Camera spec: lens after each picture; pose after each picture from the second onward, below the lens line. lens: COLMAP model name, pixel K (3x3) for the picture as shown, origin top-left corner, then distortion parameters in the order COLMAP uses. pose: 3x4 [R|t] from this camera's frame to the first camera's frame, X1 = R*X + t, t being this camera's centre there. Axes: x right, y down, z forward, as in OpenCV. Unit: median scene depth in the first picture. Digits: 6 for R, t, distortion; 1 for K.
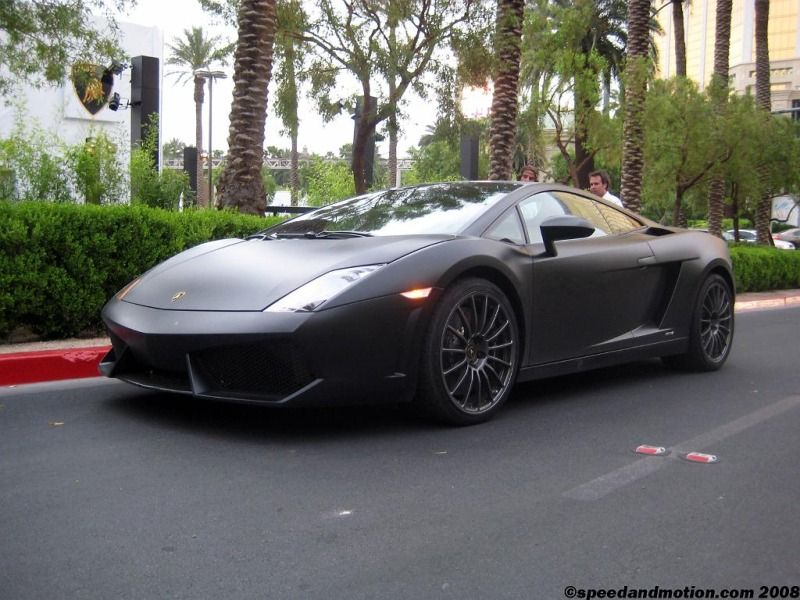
lens RADIAL K [[825.4, 0, 400.0], [0, 825.4, 300.0], [0, 0, 1]] dist [-0.157938, 0.177421]
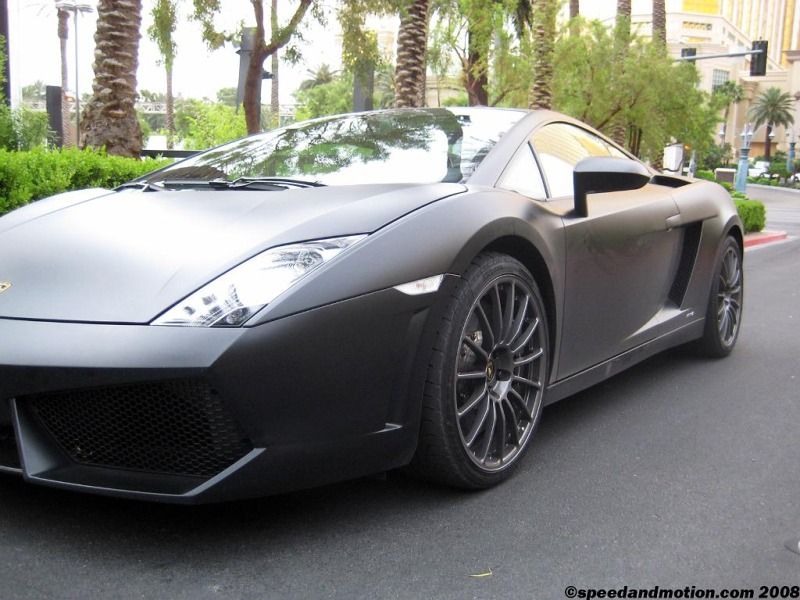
lens RADIAL K [[825.4, 0, 400.0], [0, 825.4, 300.0], [0, 0, 1]] dist [-0.157938, 0.177421]
pose [[0.989332, -0.015009, 0.144906, -0.027348], [0.005833, 0.997962, 0.063541, -0.012182], [-0.145564, -0.062018, 0.987403, 0.149975]]
